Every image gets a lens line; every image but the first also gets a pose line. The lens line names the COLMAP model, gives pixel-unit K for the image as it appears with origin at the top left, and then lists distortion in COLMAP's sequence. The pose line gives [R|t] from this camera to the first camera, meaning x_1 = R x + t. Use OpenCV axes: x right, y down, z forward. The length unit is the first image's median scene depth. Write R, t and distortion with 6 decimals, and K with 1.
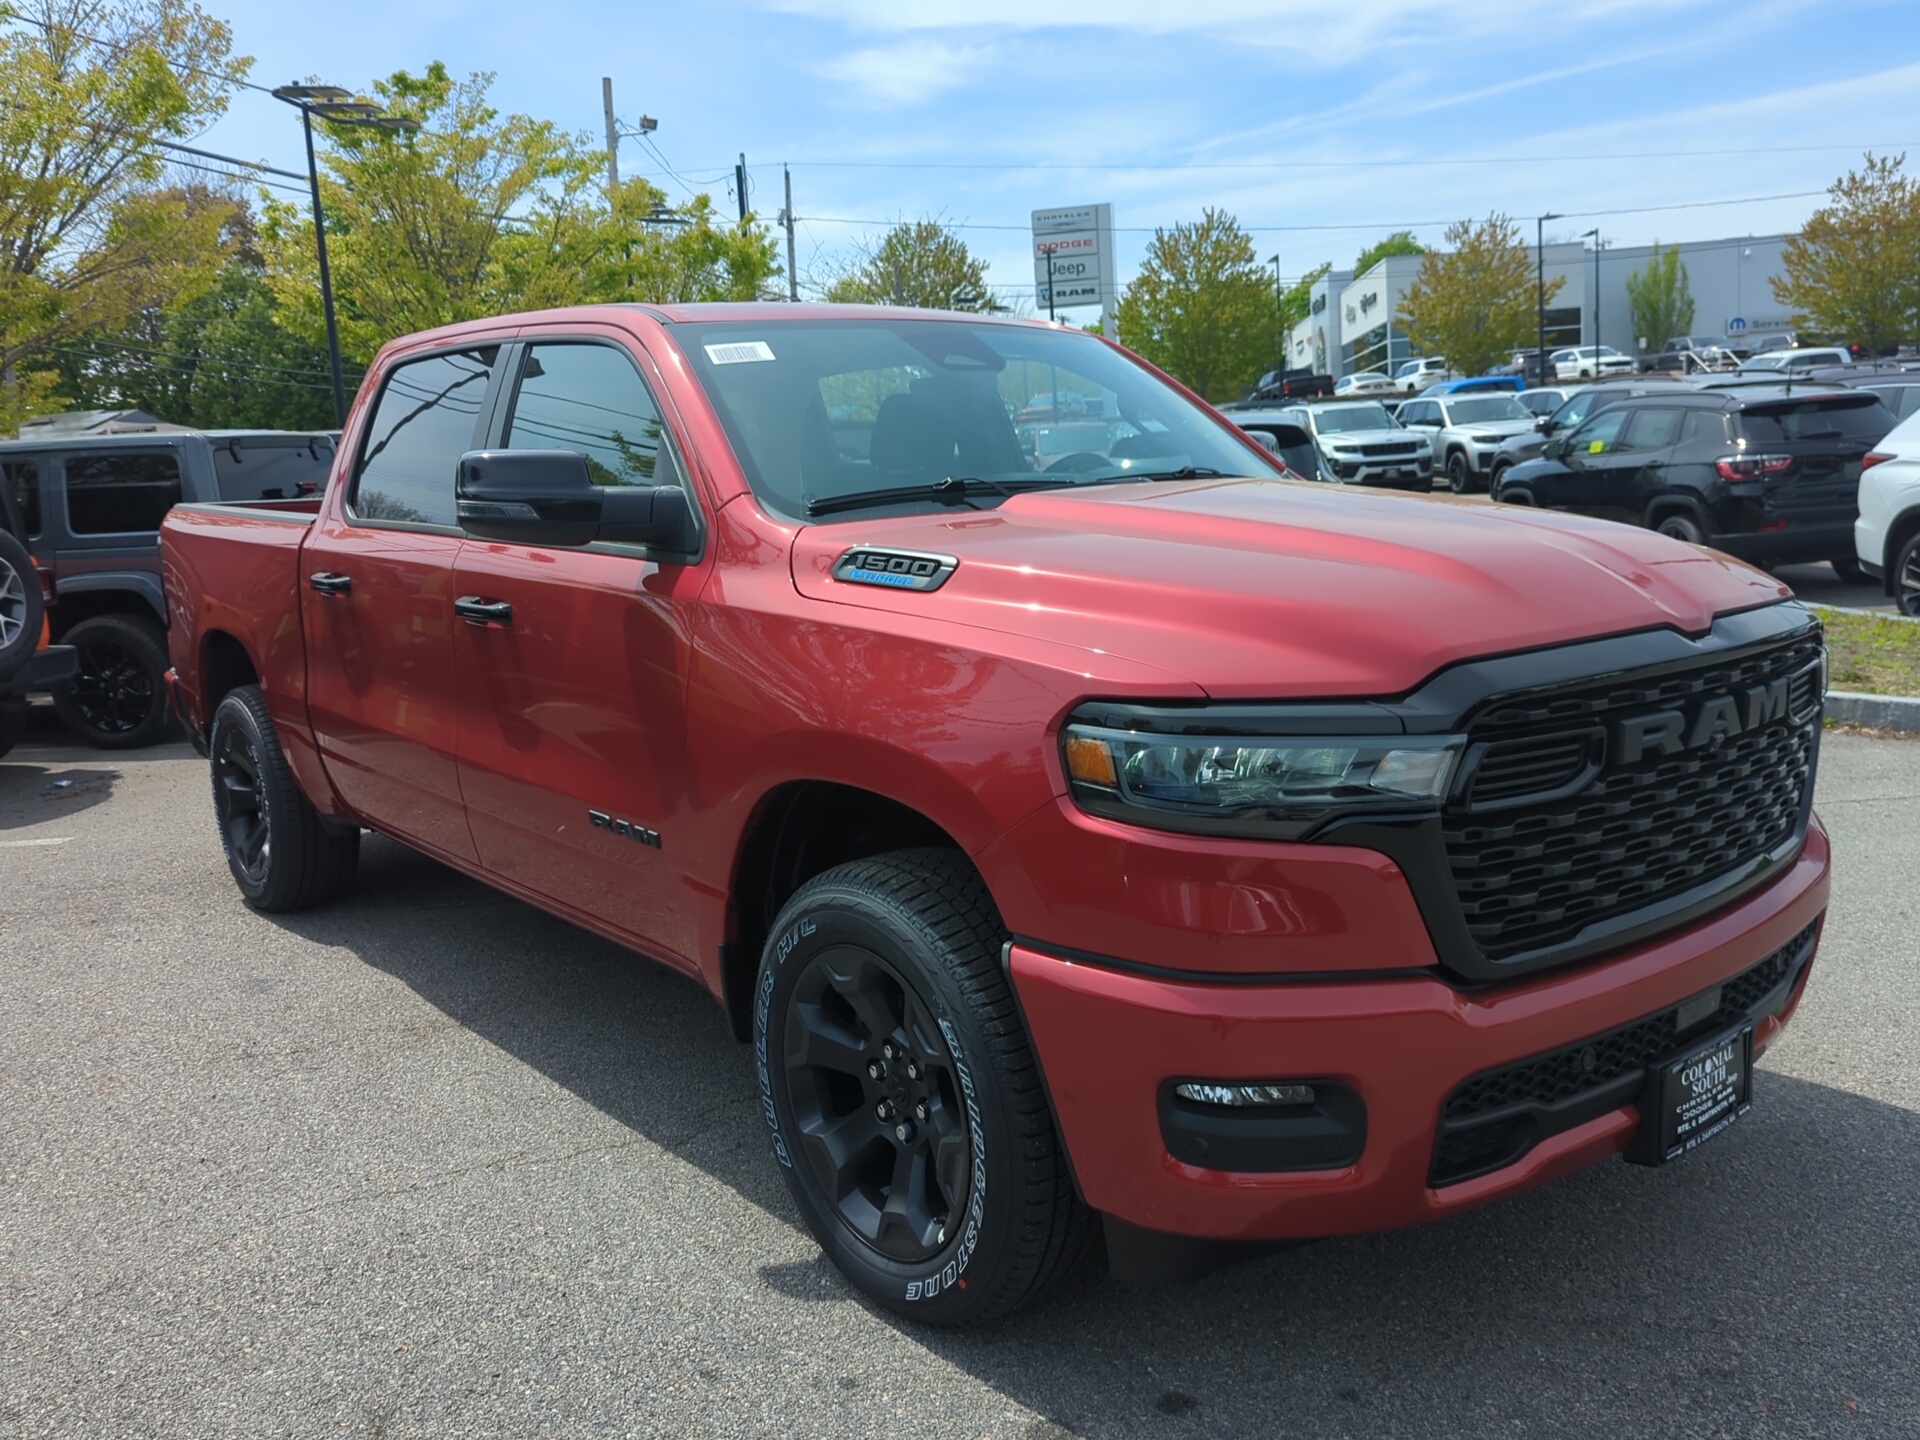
lens RADIAL K [[1558.3, 0, 975.8], [0, 1558.3, 697.6], [0, 0, 1]] dist [0.040461, -0.021846]
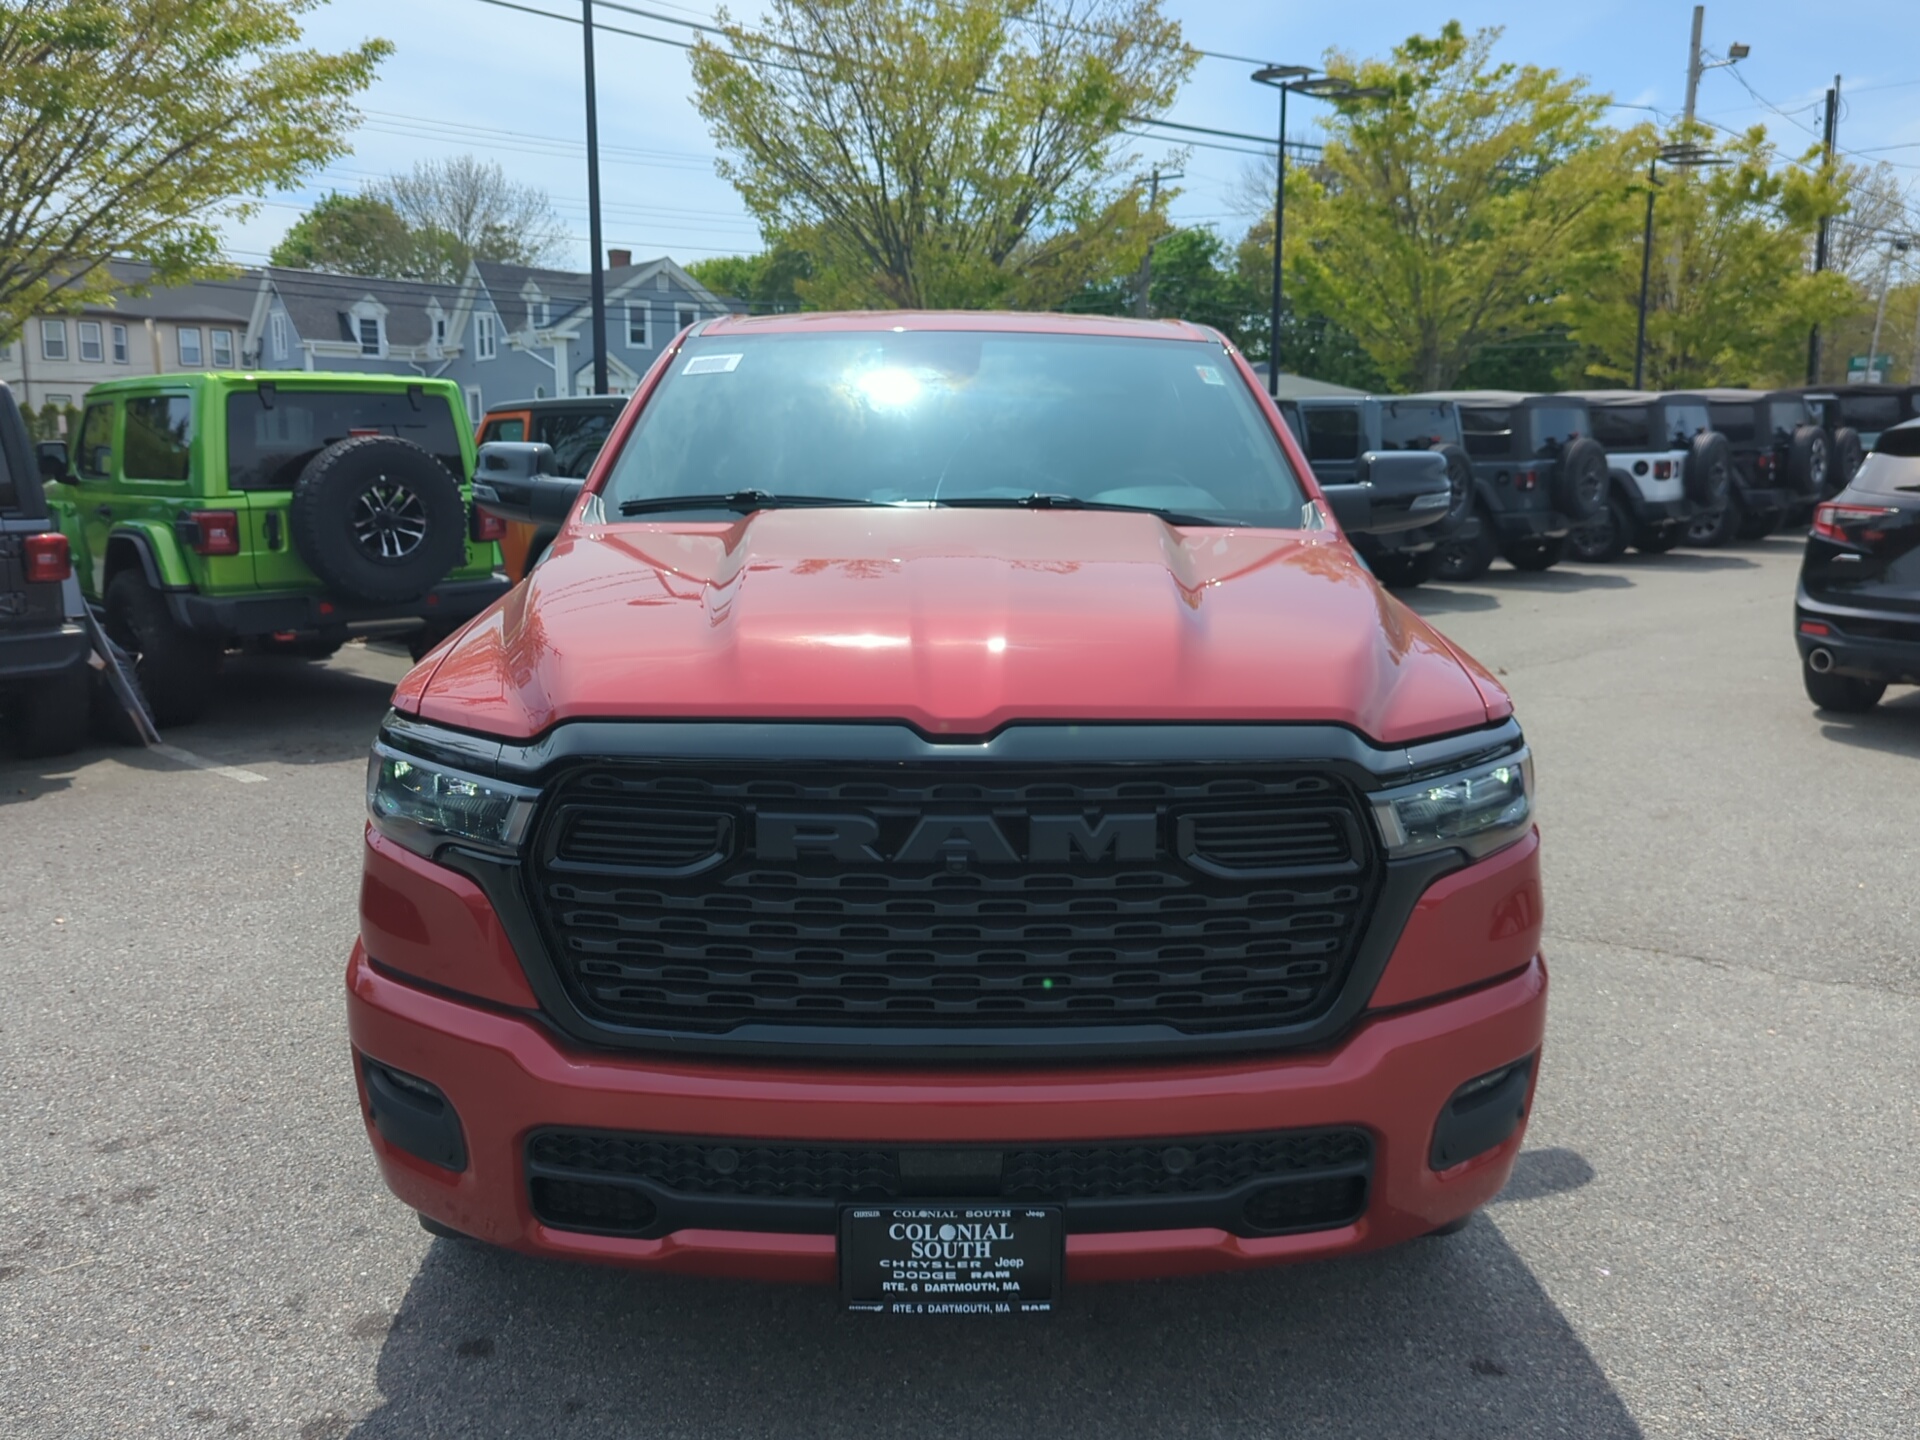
lens RADIAL K [[1573.0, 0, 977.3], [0, 1573.0, 691.0], [0, 0, 1]] dist [0.056453, -0.074185]
pose [[0.769068, 0.142671, -0.623040, 0.164629], [-0.127844, 0.989408, 0.068759, -0.020719], [0.626251, 0.026772, 0.779162, 0.054128]]
